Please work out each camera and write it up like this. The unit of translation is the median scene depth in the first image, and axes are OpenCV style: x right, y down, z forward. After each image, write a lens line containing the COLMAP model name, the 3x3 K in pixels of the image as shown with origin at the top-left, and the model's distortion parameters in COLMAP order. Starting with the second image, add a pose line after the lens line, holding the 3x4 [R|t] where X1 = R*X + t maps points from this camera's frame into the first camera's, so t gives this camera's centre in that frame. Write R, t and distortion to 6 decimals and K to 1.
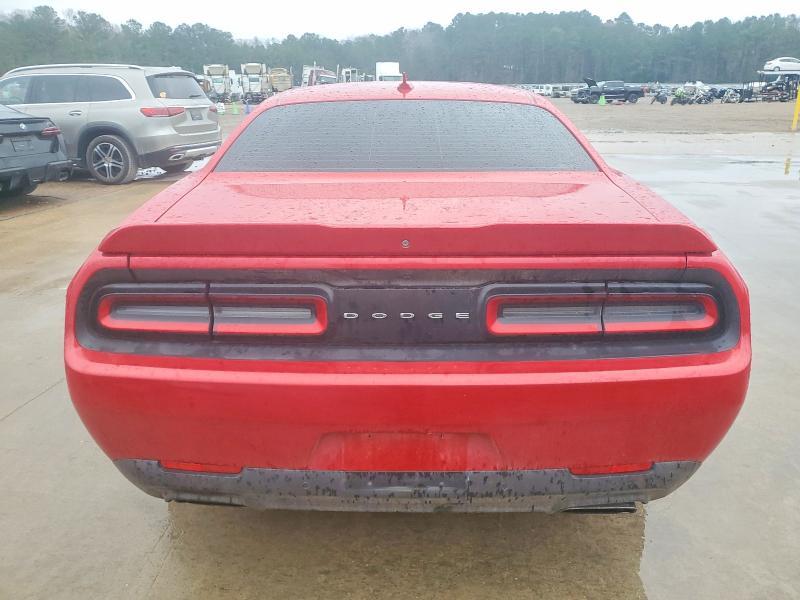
lens RADIAL K [[656.6, 0, 400.0], [0, 656.6, 300.0], [0, 0, 1]] dist [0.062849, -0.011227]
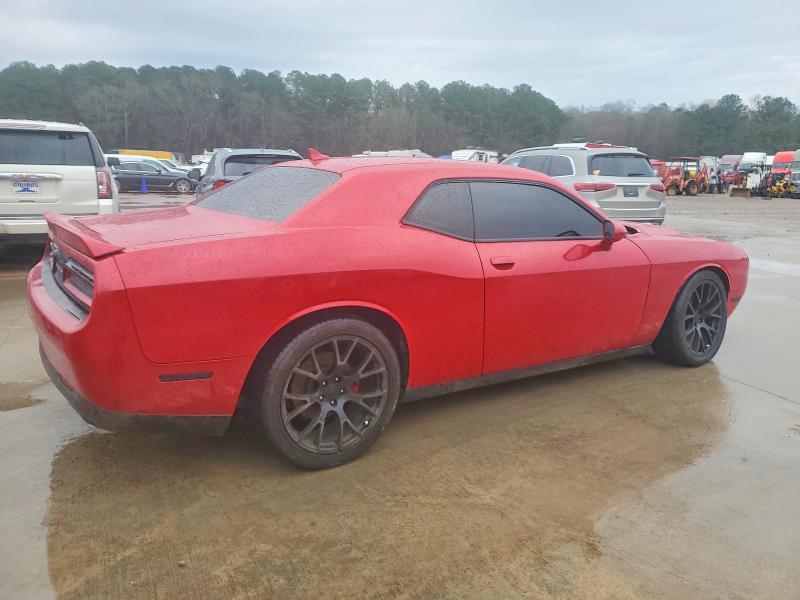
lens RADIAL K [[675.4, 0, 400.0], [0, 675.4, 300.0], [0, 0, 1]] dist [0.077998, -0.007071]
pose [[0.520556, 0.199431, -0.830210, 0.433069], [-0.298458, 0.953502, 0.041910, -0.050666], [0.799965, 0.225966, 0.555873, 0.141809]]
